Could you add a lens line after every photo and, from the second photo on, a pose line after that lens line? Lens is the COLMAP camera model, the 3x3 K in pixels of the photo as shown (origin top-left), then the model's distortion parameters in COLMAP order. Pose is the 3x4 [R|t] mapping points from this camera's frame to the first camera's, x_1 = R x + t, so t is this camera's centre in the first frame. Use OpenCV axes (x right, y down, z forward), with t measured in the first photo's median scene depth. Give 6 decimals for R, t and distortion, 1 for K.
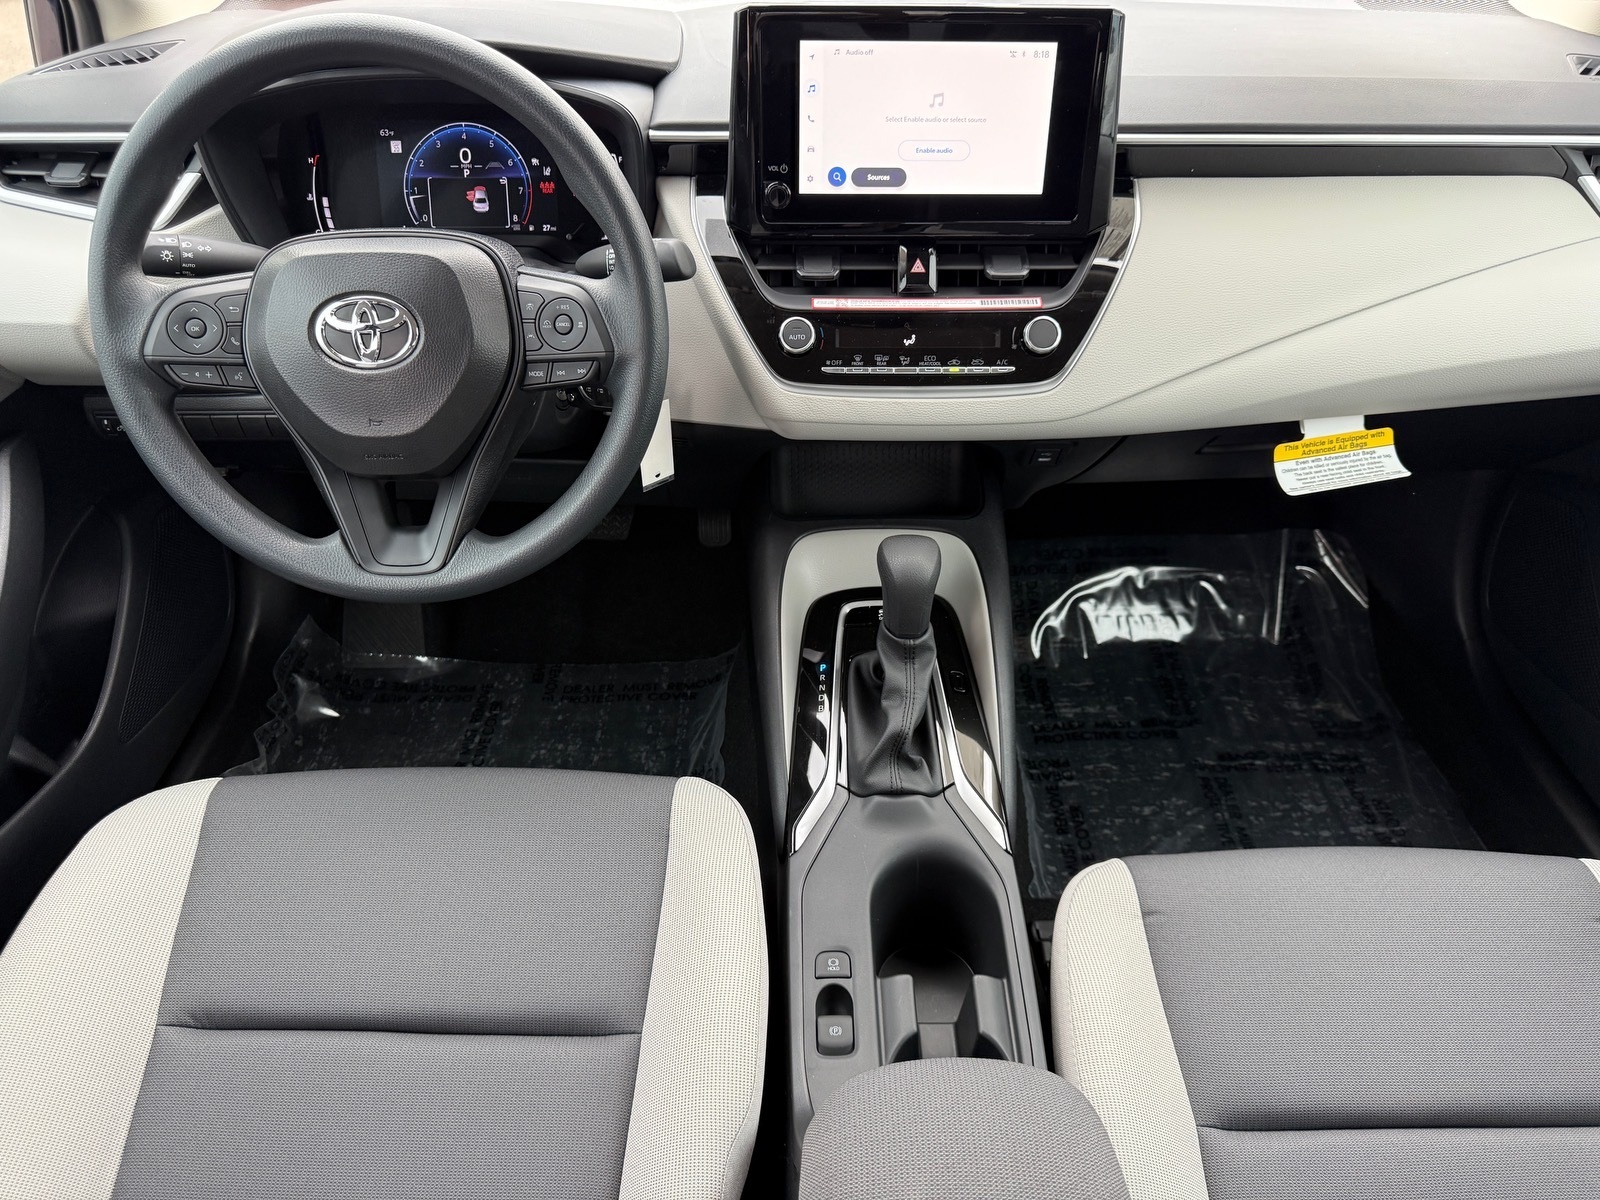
lens RADIAL K [[1121.6, 0, 794.5], [0, 1121.6, 618.5], [0, 0, 1]] dist [0.063297, -0.090007]
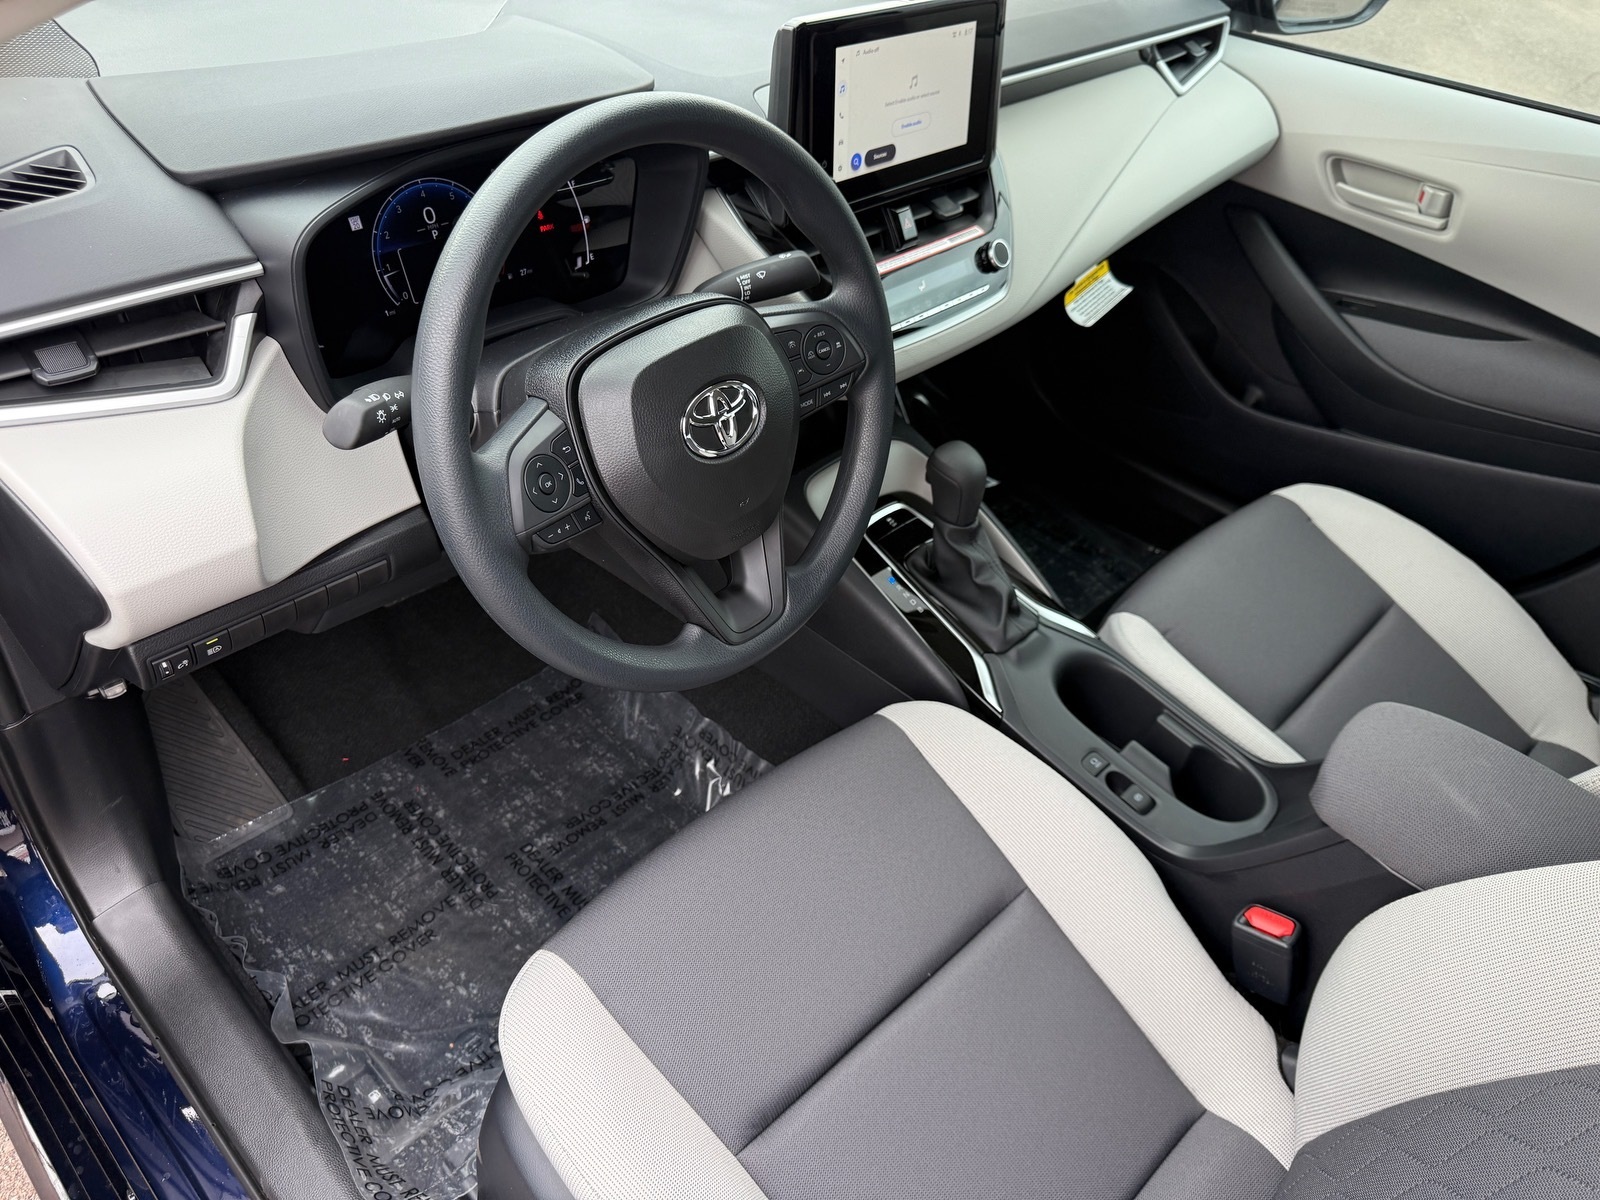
lens RADIAL K [[1121.6, 0, 794.5], [0, 1121.6, 618.5], [0, 0, 1]] dist [0.063297, -0.090007]
pose [[0.710544, -0.422052, 0.563027, -0.834846], [0.362504, 0.905356, 0.221183, -0.248743], [-0.603091, 0.046939, 0.796290, 0.155516]]
